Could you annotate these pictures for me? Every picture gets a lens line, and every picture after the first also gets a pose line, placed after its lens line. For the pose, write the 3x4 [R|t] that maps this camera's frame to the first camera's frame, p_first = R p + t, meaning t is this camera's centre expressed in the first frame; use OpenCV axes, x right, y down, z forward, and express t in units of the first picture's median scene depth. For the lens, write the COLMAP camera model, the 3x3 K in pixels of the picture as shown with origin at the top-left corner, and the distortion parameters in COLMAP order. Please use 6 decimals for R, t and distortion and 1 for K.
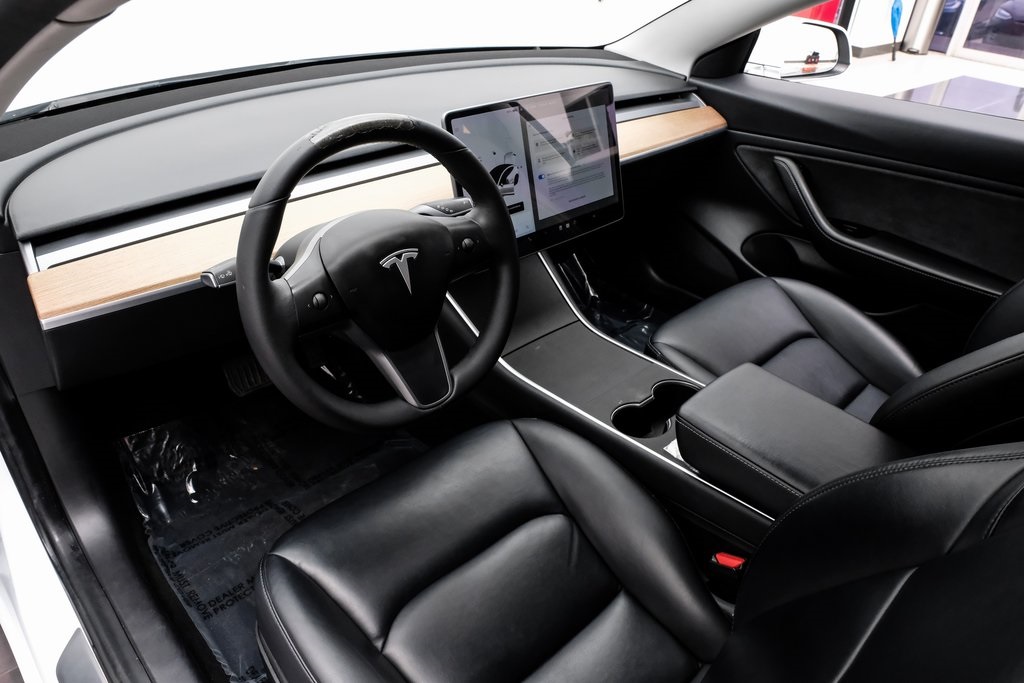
lens RADIAL K [[696.3, 0, 520.9], [0, 696.3, 333.6], [0, 0, 1]] dist [-0.022504, 0.010534]
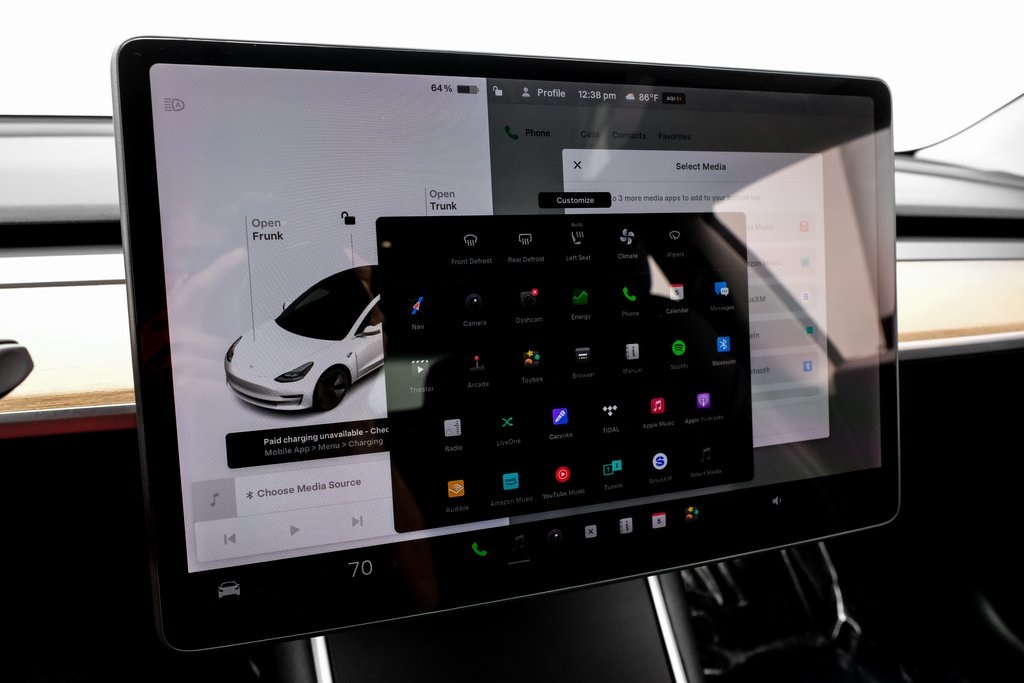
lens RADIAL K [[696.3, 0, 518.5], [0, 696.3, 316.8], [0, 0, 1]] dist [-0.022504, 0.010534]
pose [[0.901256, 0.119479, -0.416488, 0.123152], [-0.231885, 0.944992, -0.230692, -0.155002], [0.366015, 0.304490, 0.879385, 0.702041]]
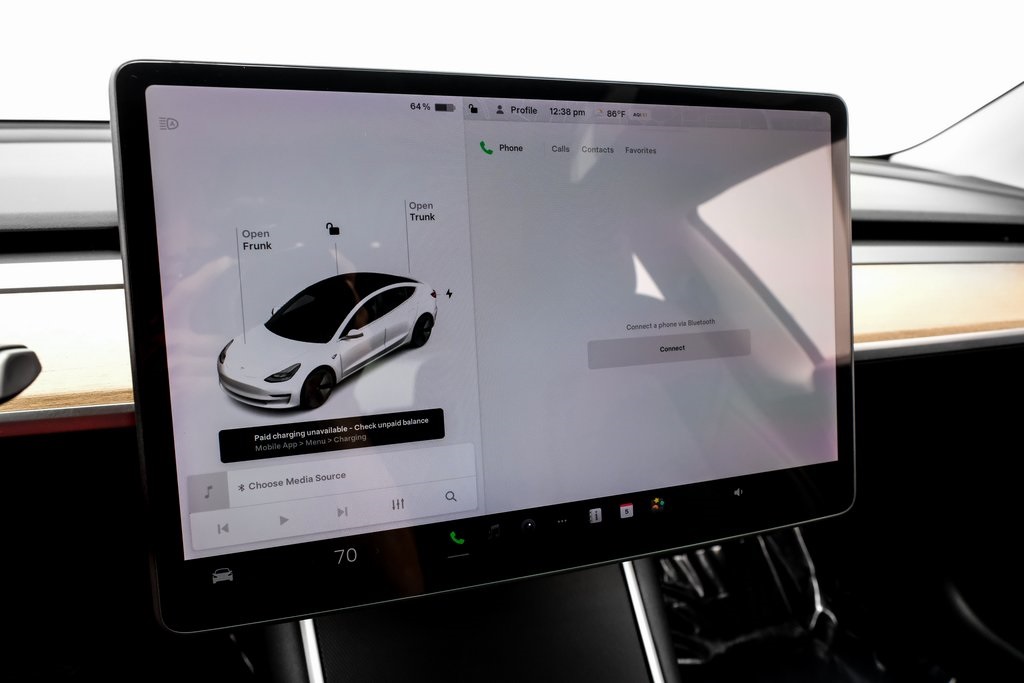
lens RADIAL K [[696.3, 0, 519.0], [0, 696.3, 321.7], [0, 0, 1]] dist [-0.022504, 0.010534]
pose [[0.906857, 0.121501, -0.403544, 0.136257], [-0.227270, 0.947366, -0.225491, -0.154256], [0.354906, 0.296202, 0.886739, 0.688177]]
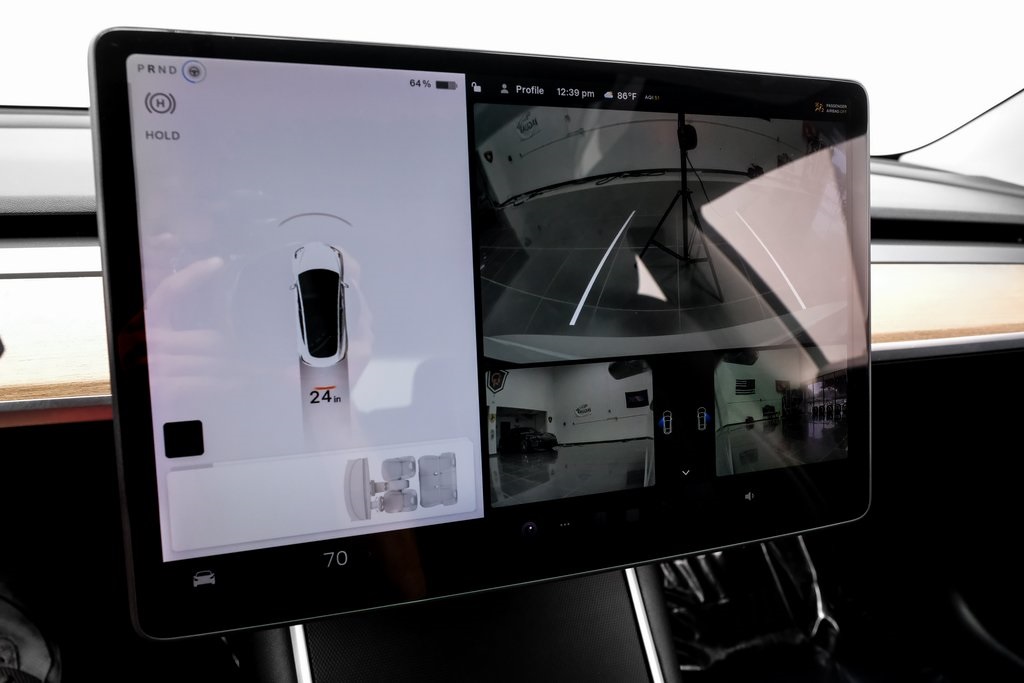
lens RADIAL K [[696.3, 0, 519.6], [0, 696.3, 325.2], [0, 0, 1]] dist [-0.022504, 0.010534]
pose [[0.905882, 0.133569, -0.401916, 0.129493], [-0.238371, 0.945190, -0.223149, -0.153879], [0.350081, 0.297952, 0.888070, 0.702254]]
